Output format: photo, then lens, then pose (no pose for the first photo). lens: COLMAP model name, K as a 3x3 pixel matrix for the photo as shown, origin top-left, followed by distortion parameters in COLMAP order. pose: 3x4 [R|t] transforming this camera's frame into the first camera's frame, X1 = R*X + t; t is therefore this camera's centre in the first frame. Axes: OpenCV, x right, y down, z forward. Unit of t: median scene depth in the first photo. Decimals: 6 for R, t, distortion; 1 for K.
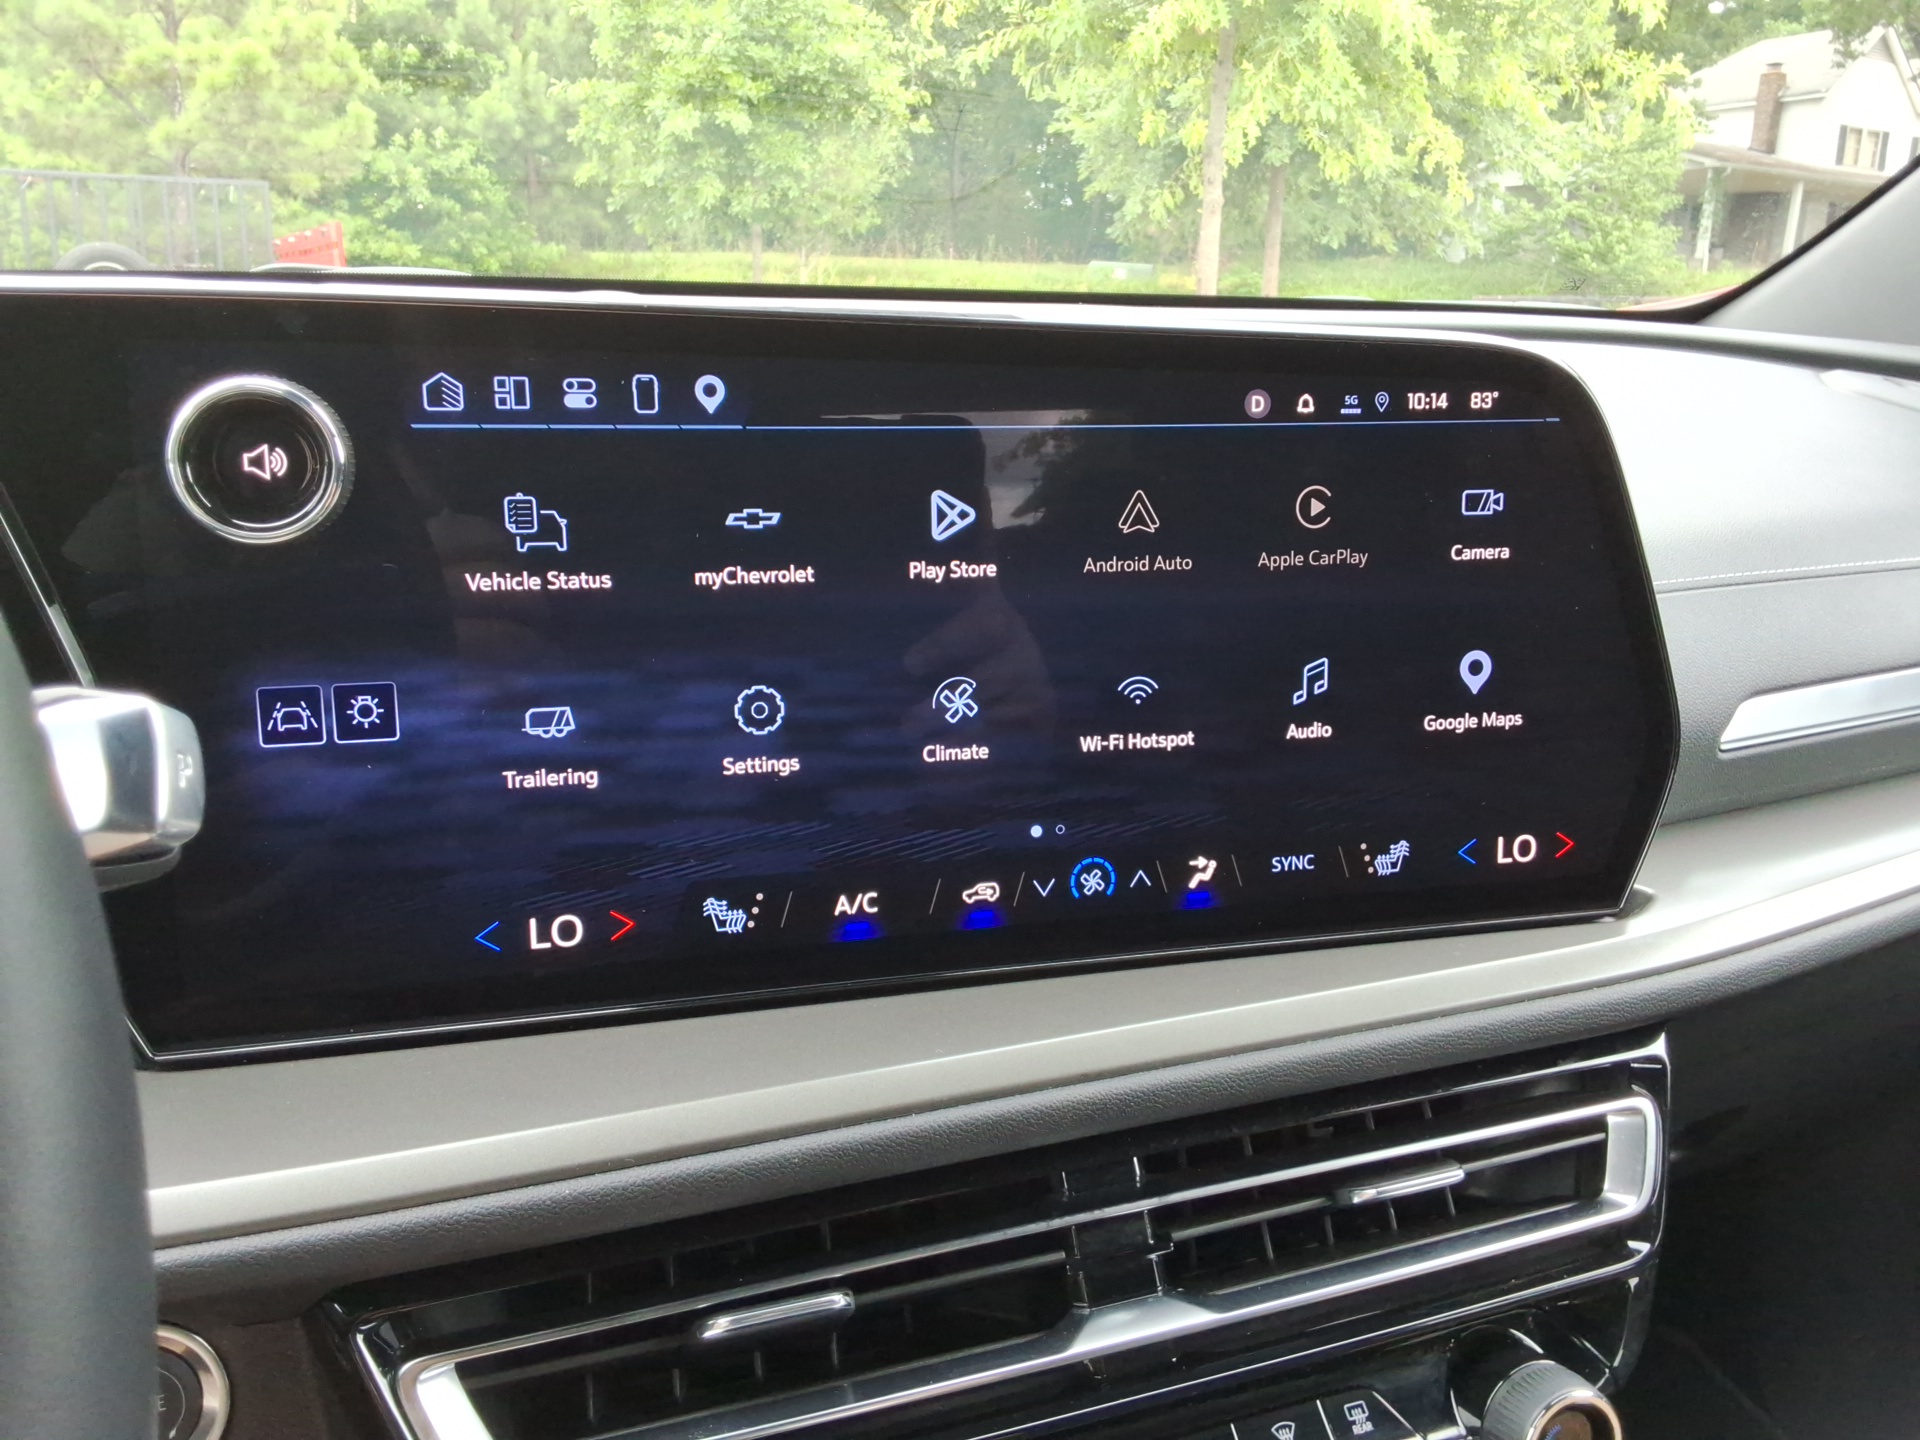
lens RADIAL K [[1547.3, 0, 985.2], [0, 1547.3, 698.7], [0, 0, 1]] dist [0.098749, -0.160686]
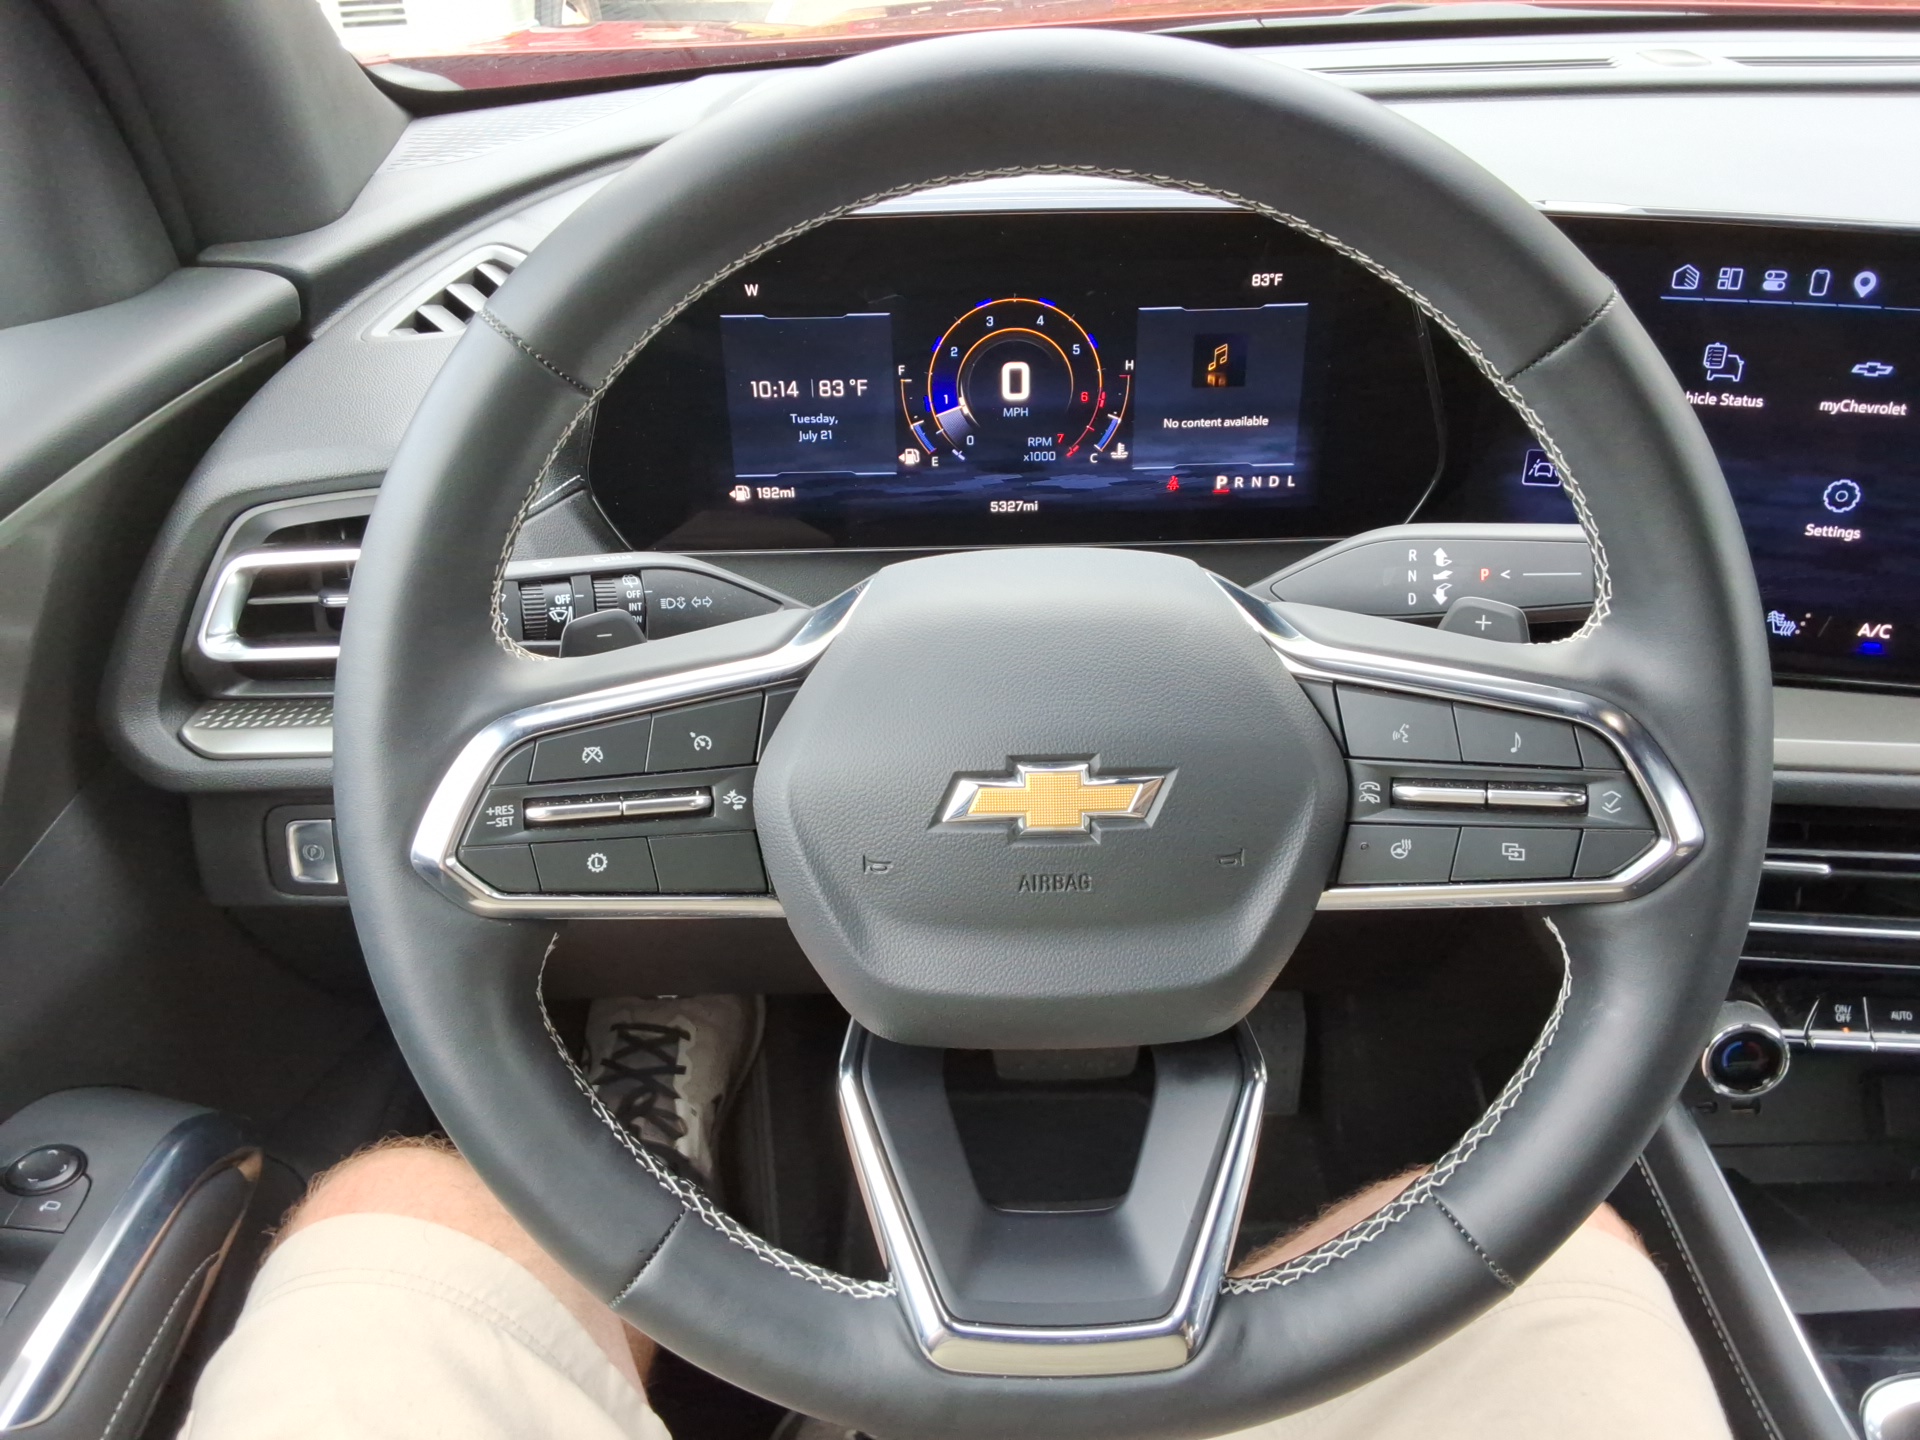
lens RADIAL K [[1547.3, 0, 976.3], [0, 1547.3, 695.8], [0, 0, 1]] dist [0.098749, -0.160686]
pose [[0.895239, 0.203053, -0.396631, -0.233323], [-0.083787, 0.950967, 0.297727, -0.175668], [0.437637, -0.233305, 0.868356, -0.665494]]
